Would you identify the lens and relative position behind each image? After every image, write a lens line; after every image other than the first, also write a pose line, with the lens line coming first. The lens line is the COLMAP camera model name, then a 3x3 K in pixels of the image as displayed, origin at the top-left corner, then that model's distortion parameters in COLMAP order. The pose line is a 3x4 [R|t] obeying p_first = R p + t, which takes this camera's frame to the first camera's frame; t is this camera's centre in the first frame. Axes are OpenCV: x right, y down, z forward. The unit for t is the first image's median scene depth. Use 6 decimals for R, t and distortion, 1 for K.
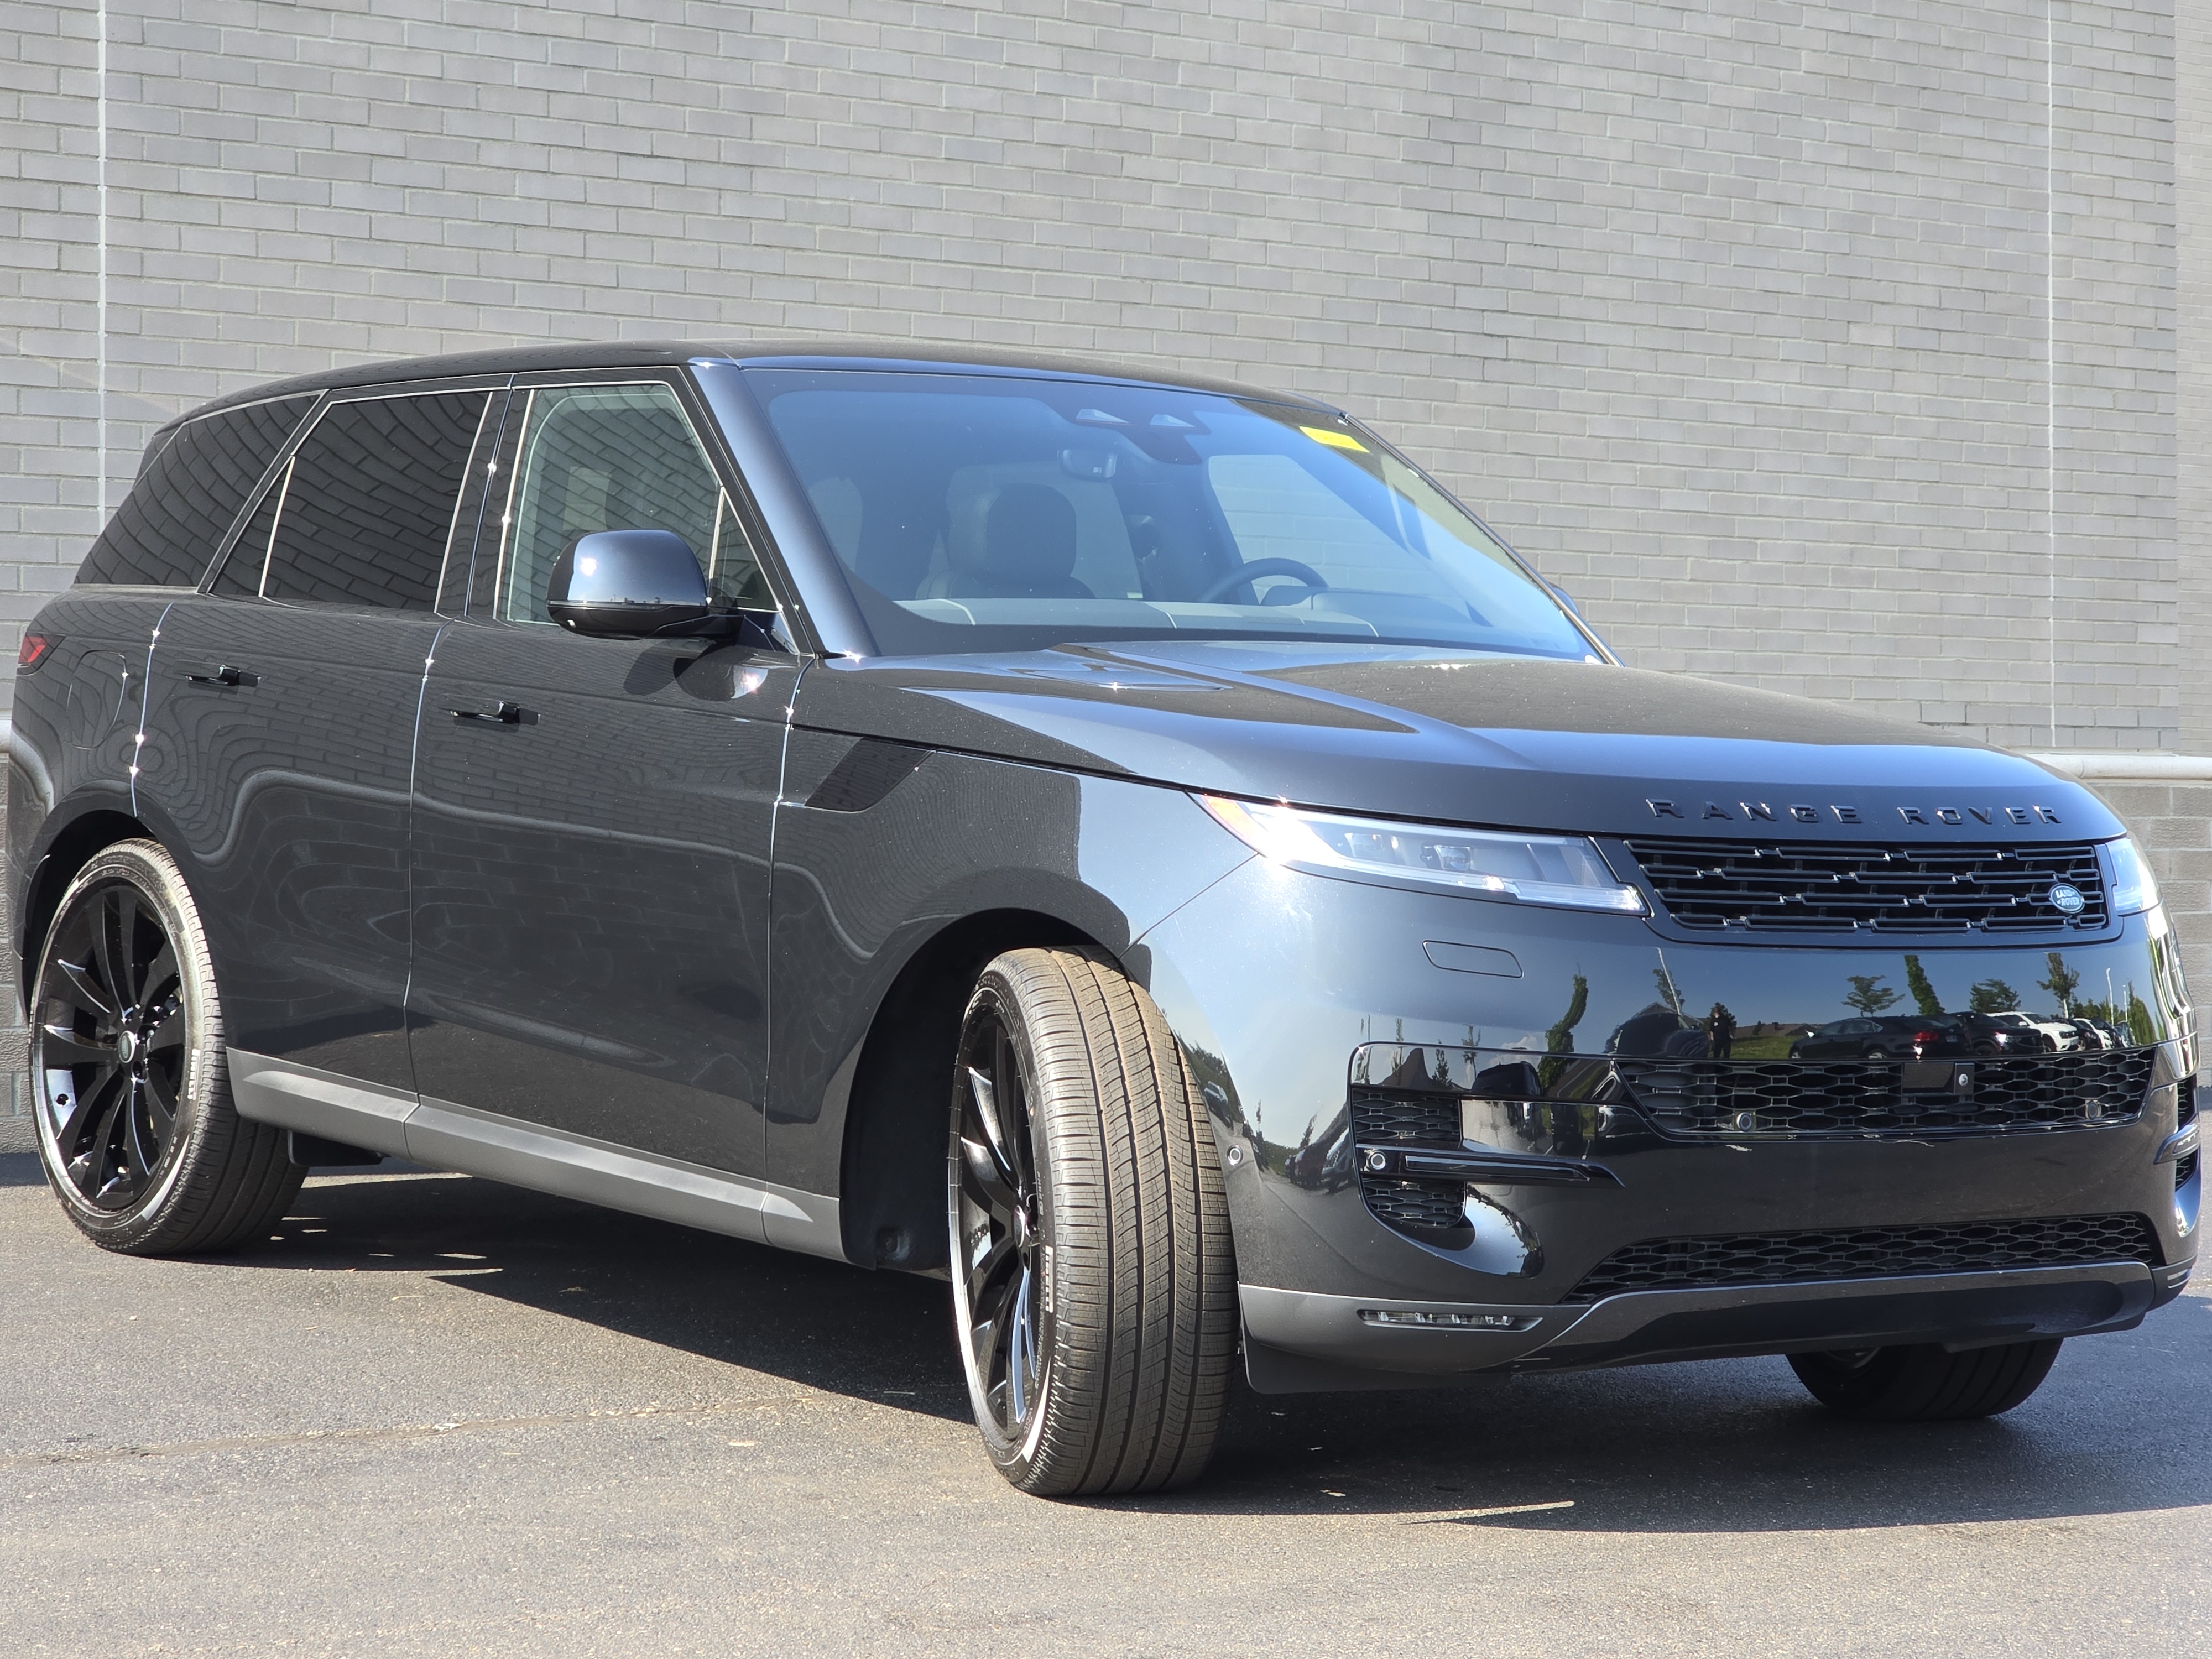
lens RADIAL K [[4953.7, 0, 1190.2], [0, 4953.7, 719.5], [0, 0, 1]] dist [0.034664, 0.000000]
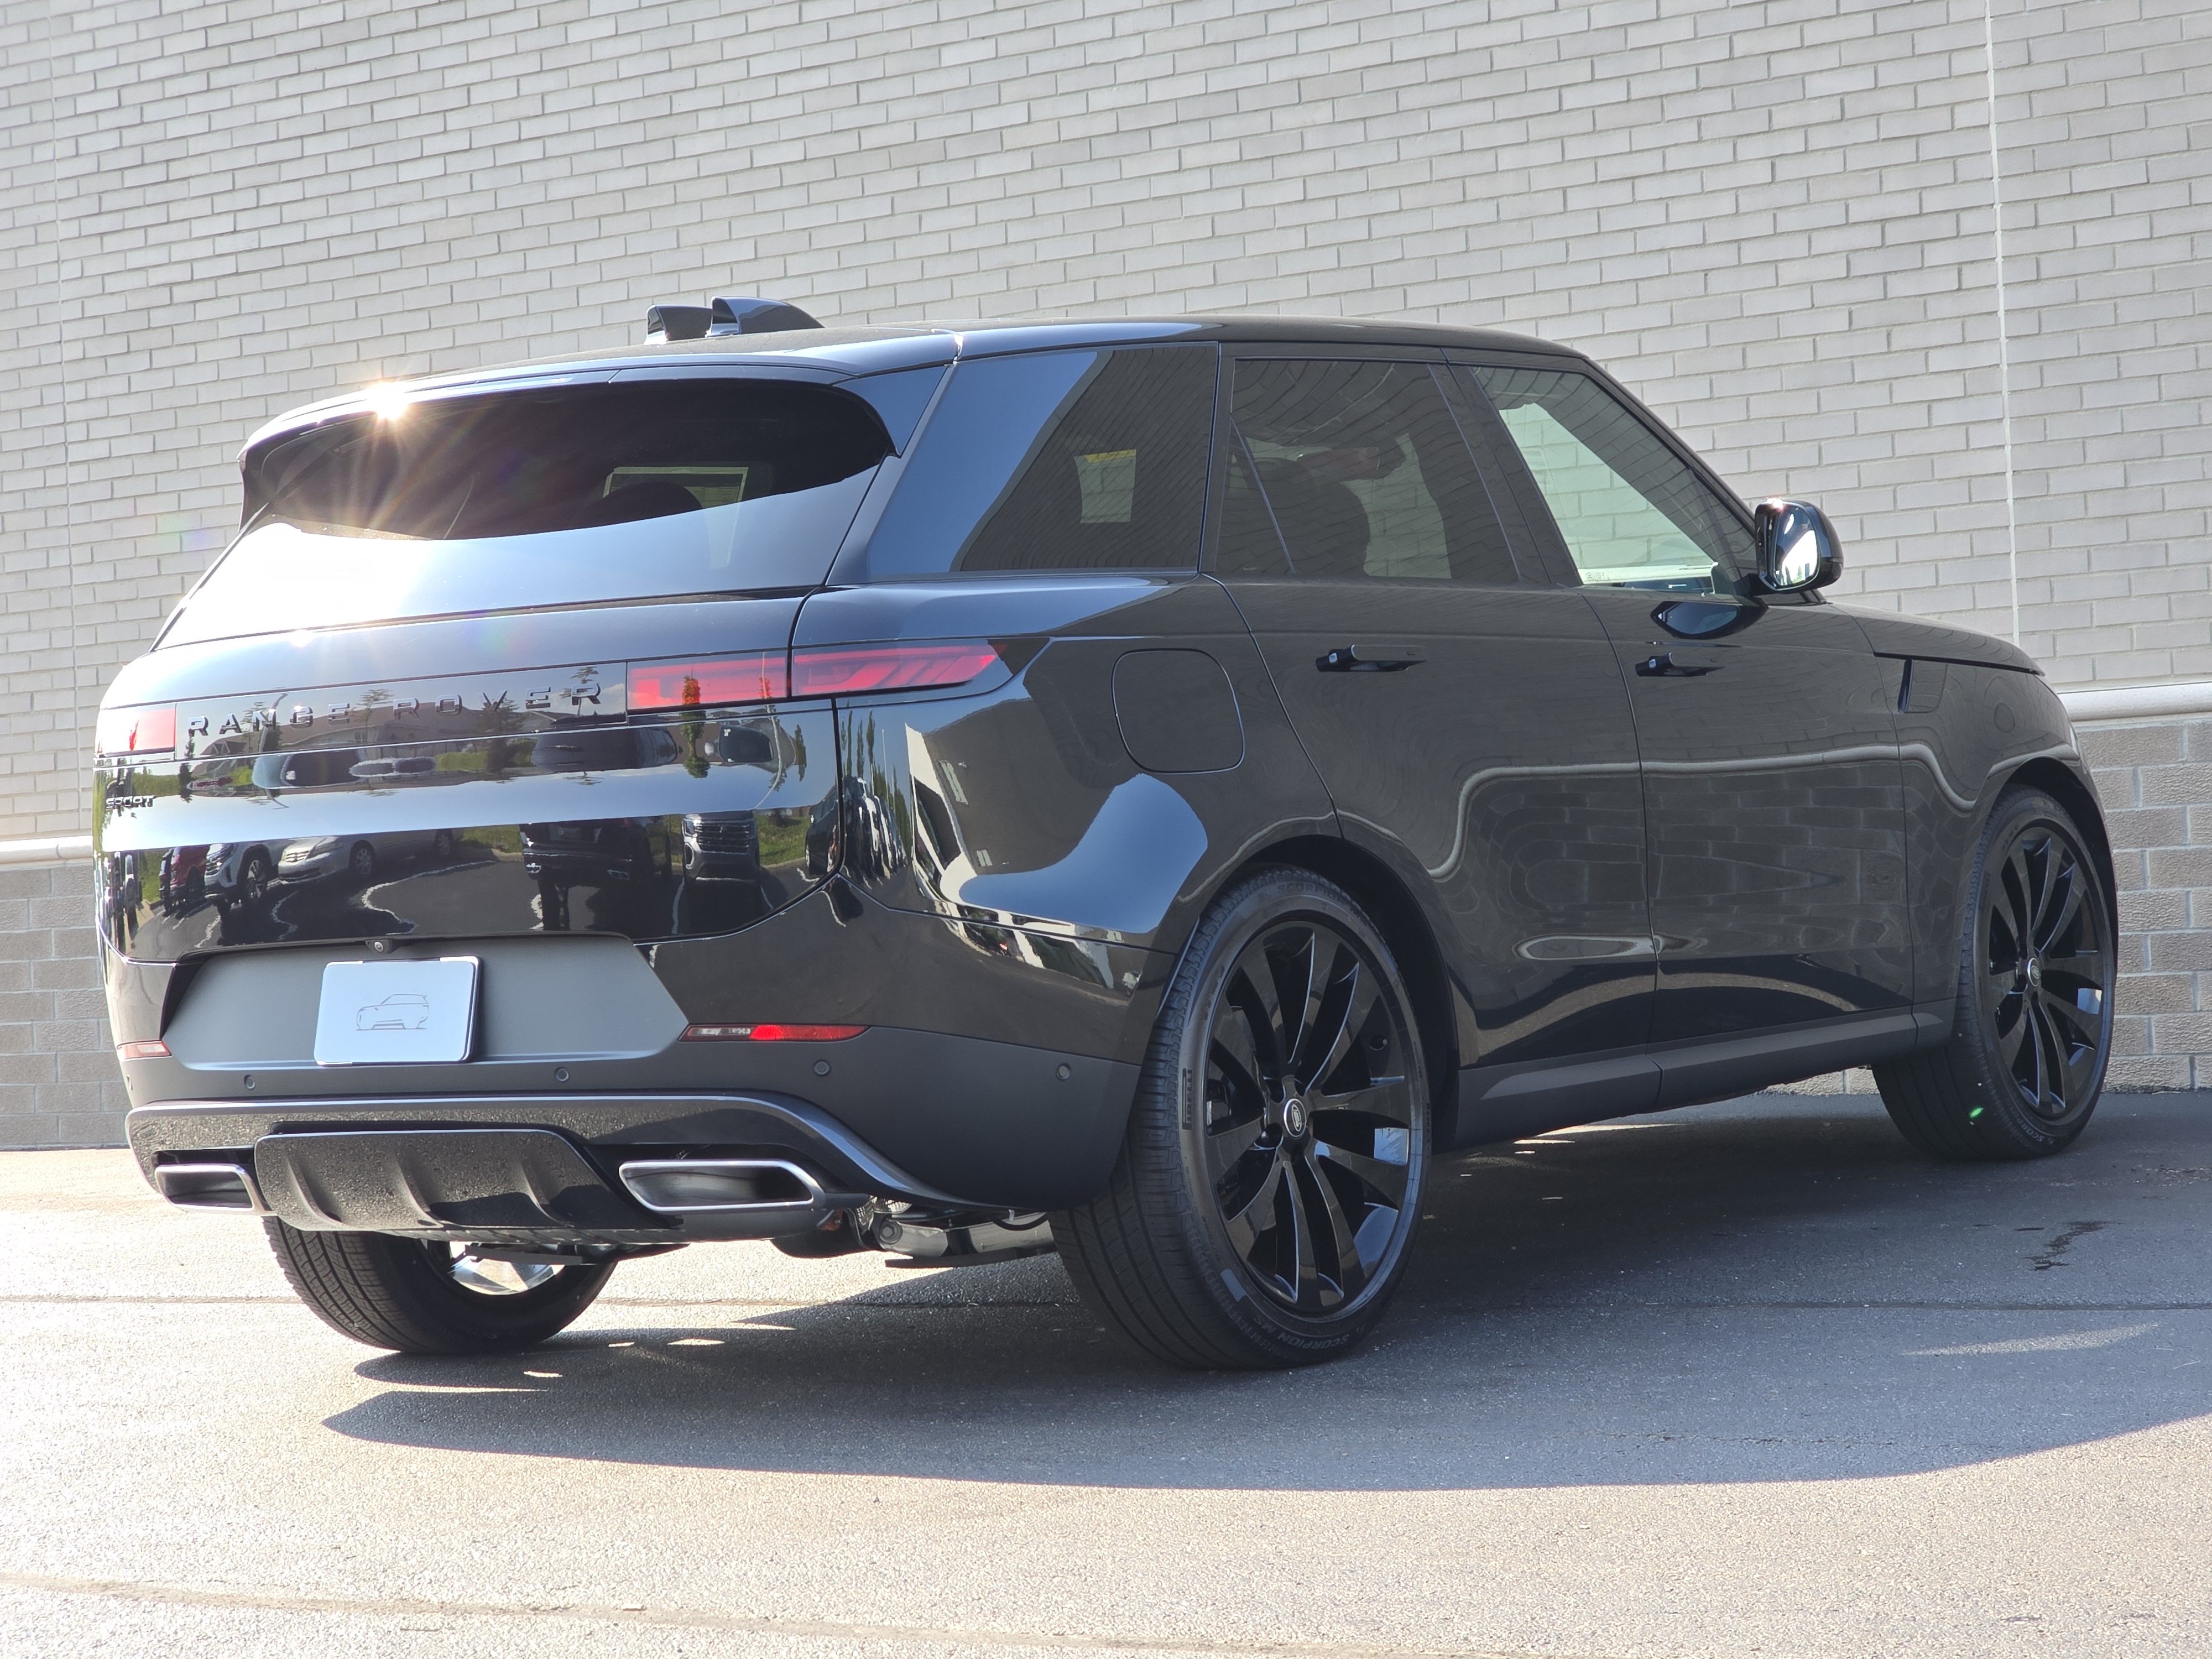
lens RADIAL K [[4544.3, 0, 1136.0], [0, 4544.3, 780.0], [0, 0, 1]] dist [0.018932, 0.000000]
pose [[0.323690, -0.055404, -0.944540, 0.653103], [0.065671, 0.997192, -0.035988, 0.041637], [0.943881, -0.050380, 0.326419, 0.491134]]
